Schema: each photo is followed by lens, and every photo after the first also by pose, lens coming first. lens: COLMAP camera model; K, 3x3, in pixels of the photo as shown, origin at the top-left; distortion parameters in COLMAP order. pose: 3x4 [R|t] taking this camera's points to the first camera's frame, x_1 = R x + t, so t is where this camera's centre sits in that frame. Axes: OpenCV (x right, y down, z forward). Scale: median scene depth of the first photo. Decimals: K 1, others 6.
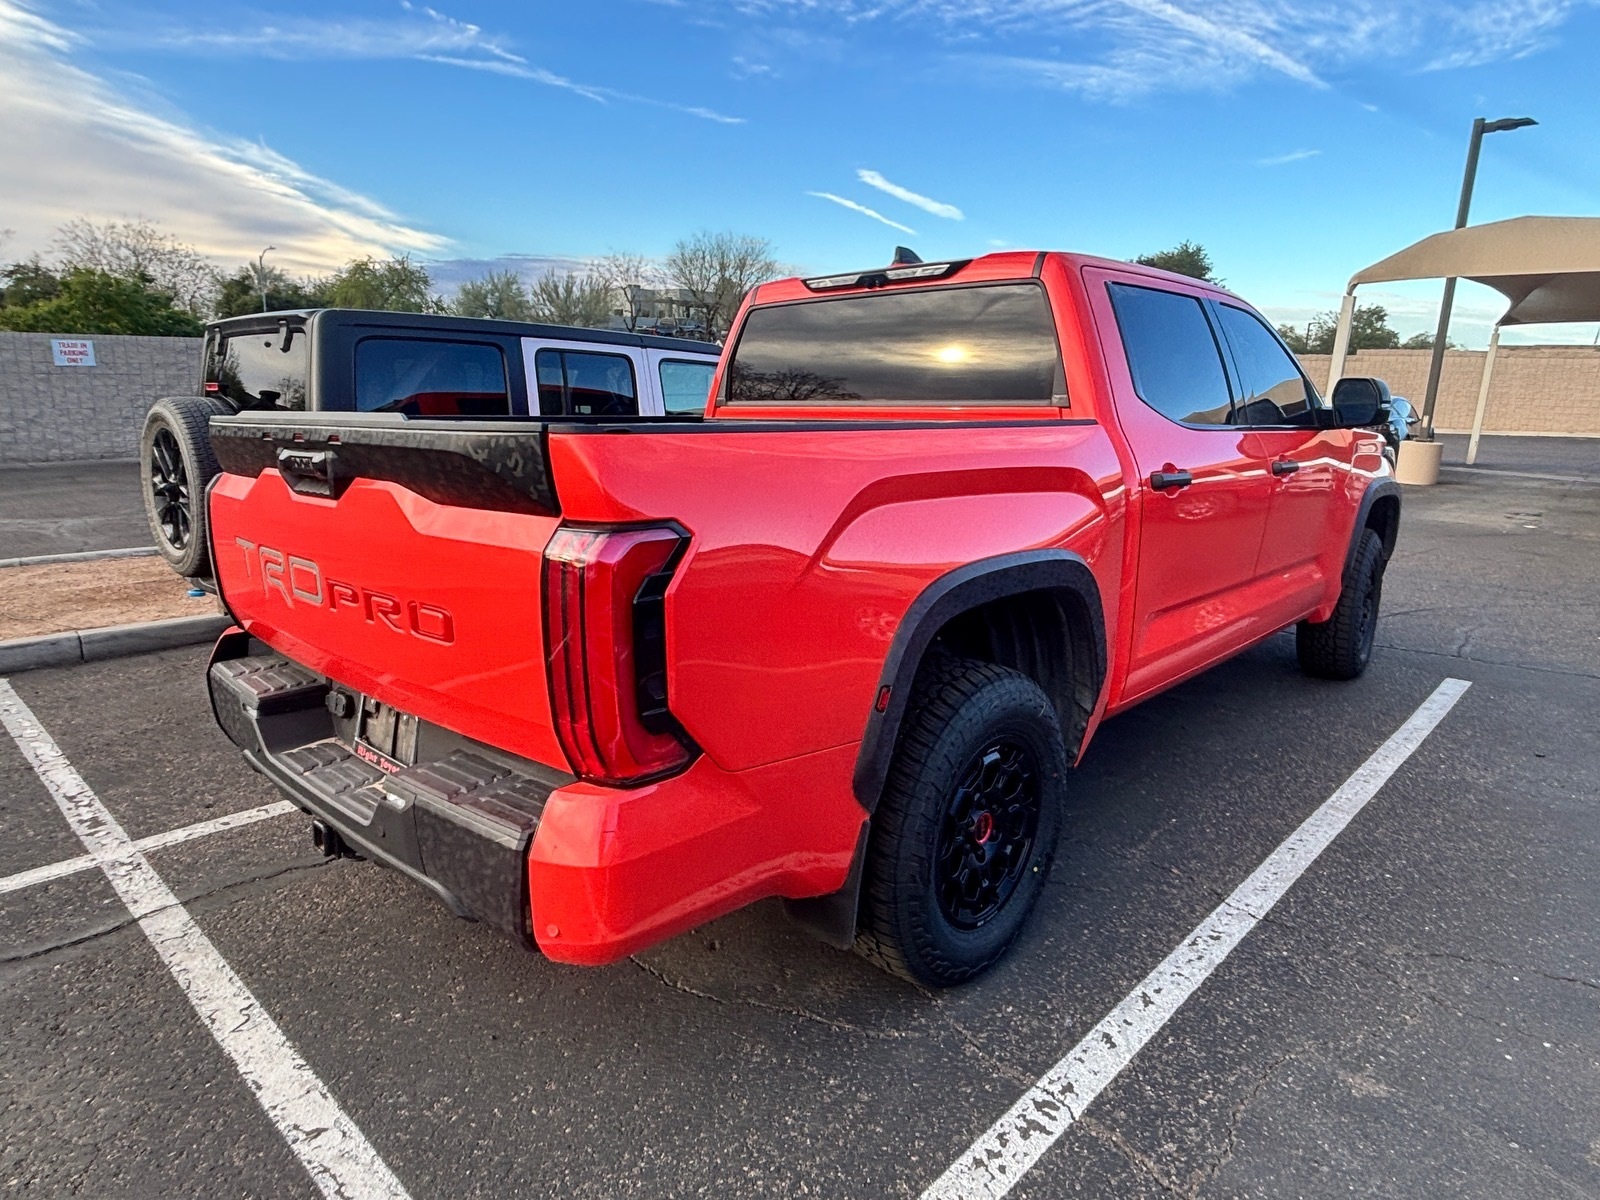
lens RADIAL K [[964.7, 0, 799.8], [0, 964.7, 603.3], [0, 0, 1]] dist [0.001330, 0.000286]
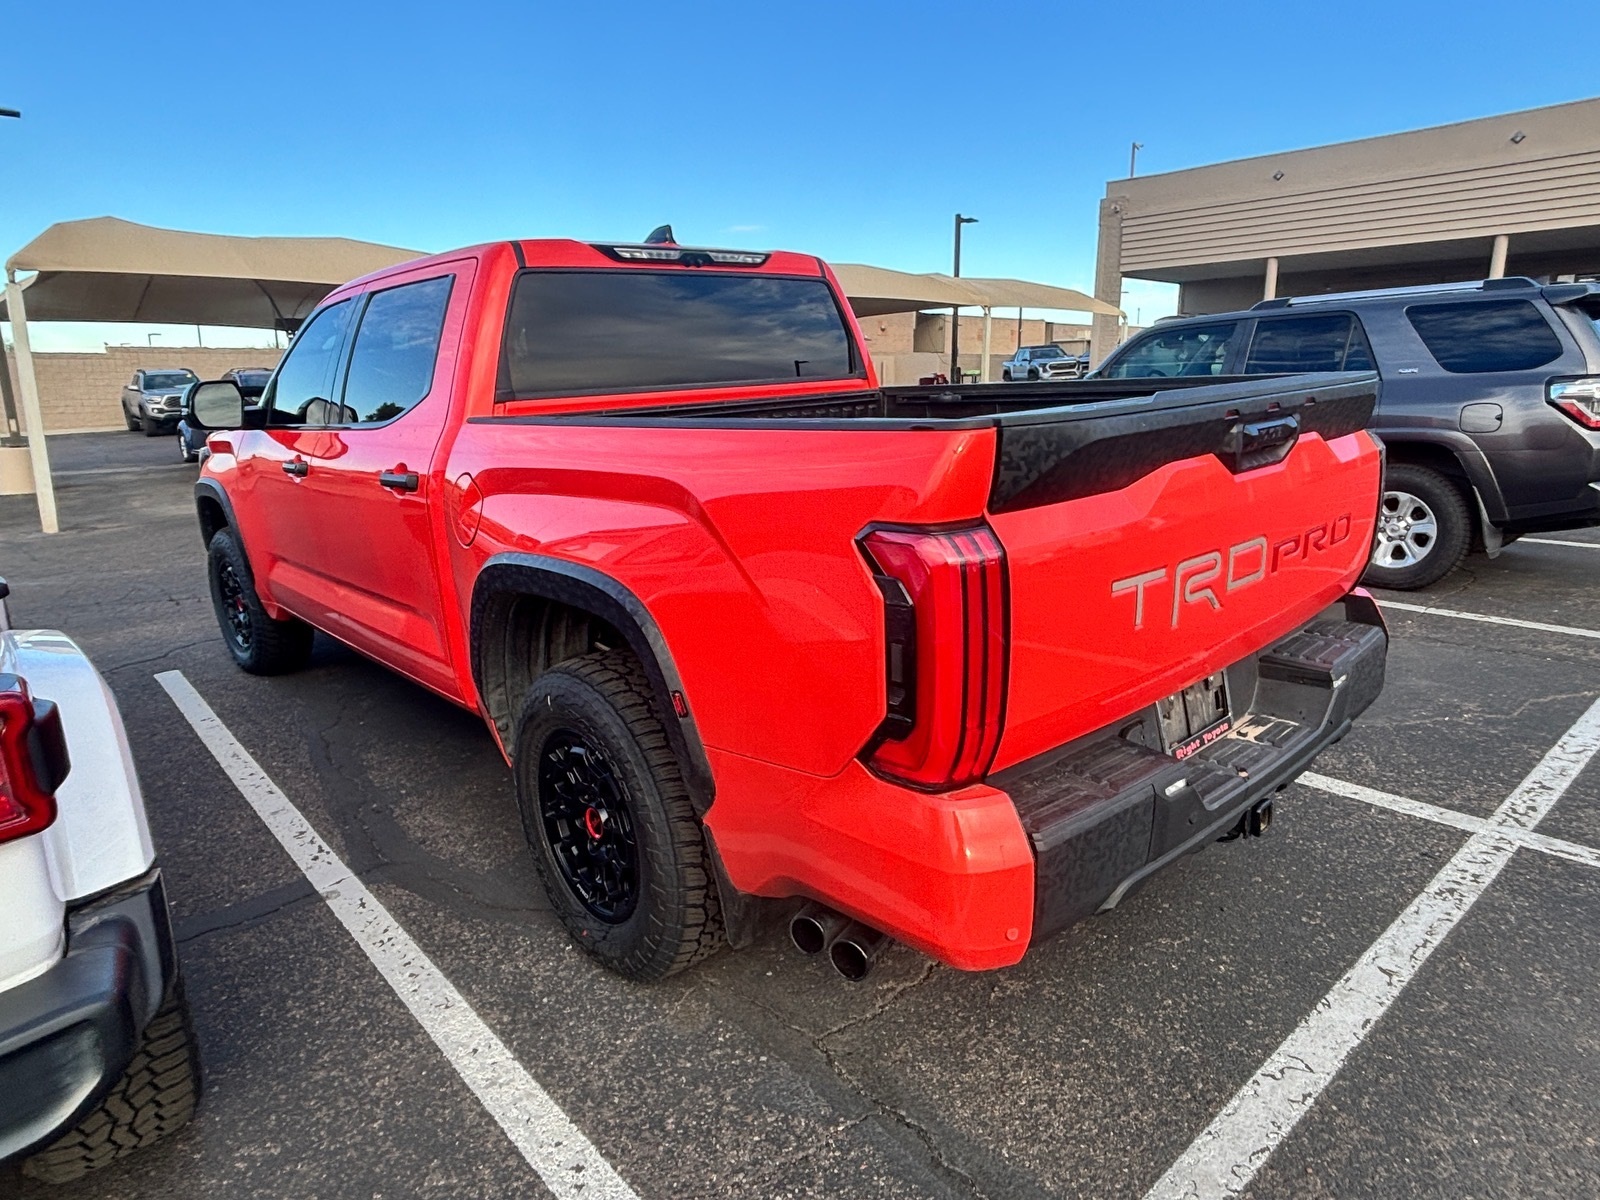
lens RADIAL K [[964.7, 0, 798.9], [0, 964.7, 600.2], [0, 0, 1]] dist [0.001330, 0.000286]
pose [[0.087289, -0.243288, 0.966019, -1.507015], [0.269873, 0.939233, 0.212156, -0.302150], [-0.958931, 0.242183, 0.147642, 1.330207]]
